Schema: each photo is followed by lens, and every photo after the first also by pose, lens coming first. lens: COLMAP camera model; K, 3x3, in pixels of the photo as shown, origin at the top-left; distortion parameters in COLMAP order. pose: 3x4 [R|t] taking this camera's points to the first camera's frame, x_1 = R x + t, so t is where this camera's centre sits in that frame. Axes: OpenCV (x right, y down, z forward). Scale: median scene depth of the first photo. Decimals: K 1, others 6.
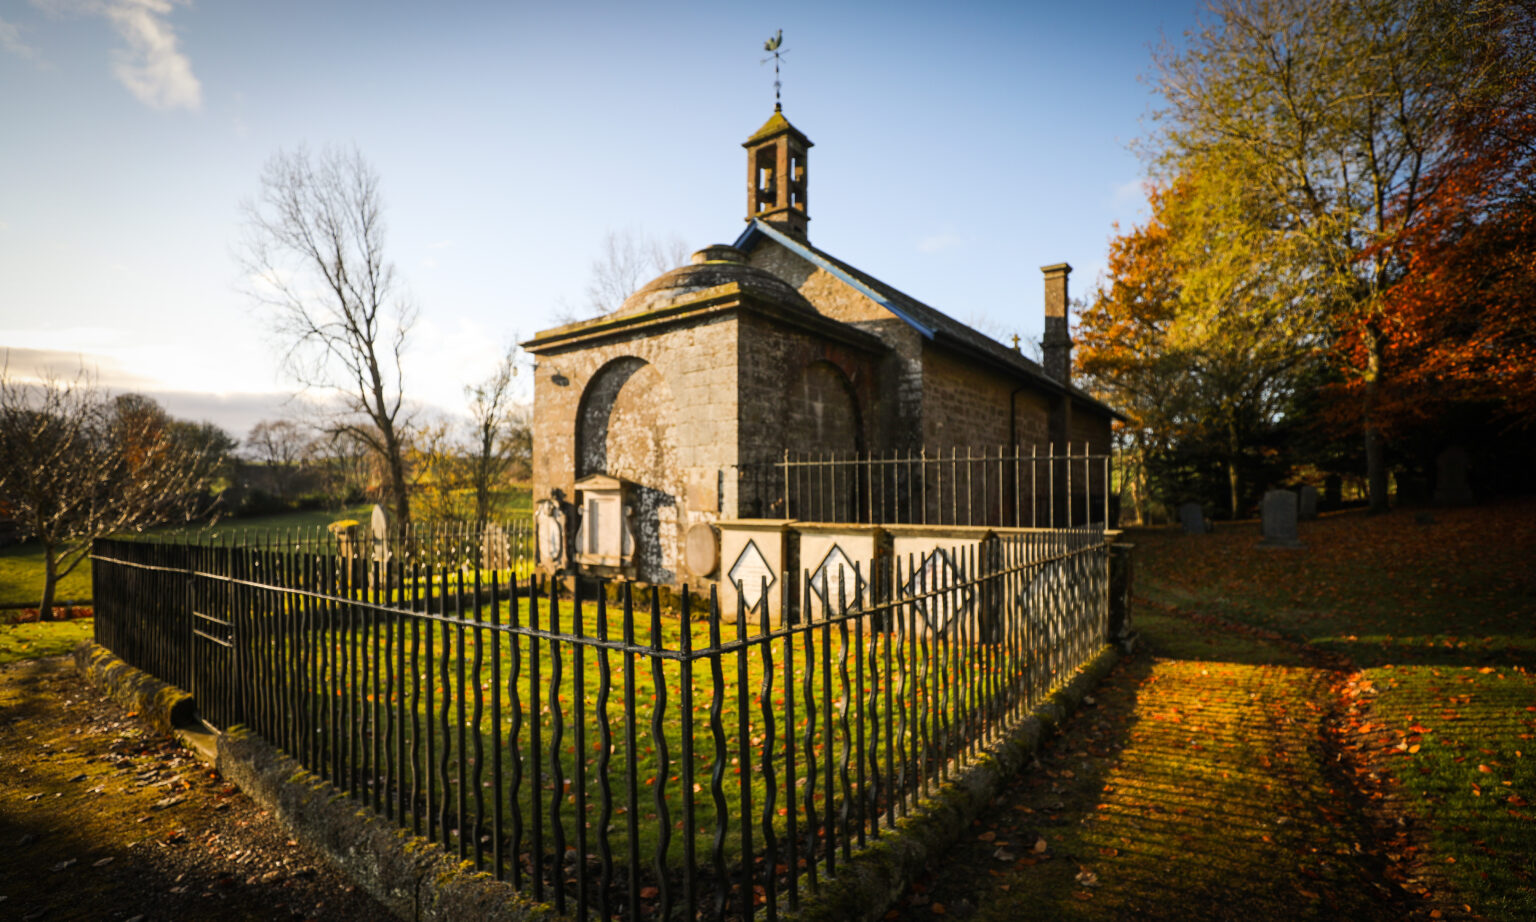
lens RADIAL K [[719.8, 0, 757.0], [0, 719.8, 504.9], [0, 0, 1]] dist [-0.006090, -0.000324]
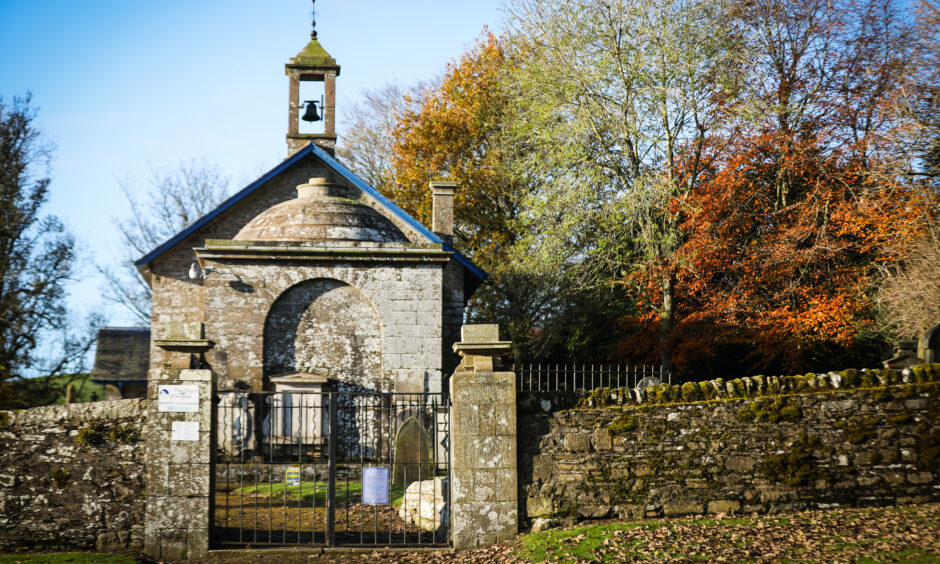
lens RADIAL K [[1949.9, 0, 470.0], [0, 1949.9, 281.8], [0, 0, 1]] dist [-0.107036, 0.000000]
pose [[0.750305, 0.080259, 0.656202, -2.205012], [-0.004011, 0.993138, -0.116882, 0.195928], [-0.661080, 0.085065, 0.745478, -1.692740]]
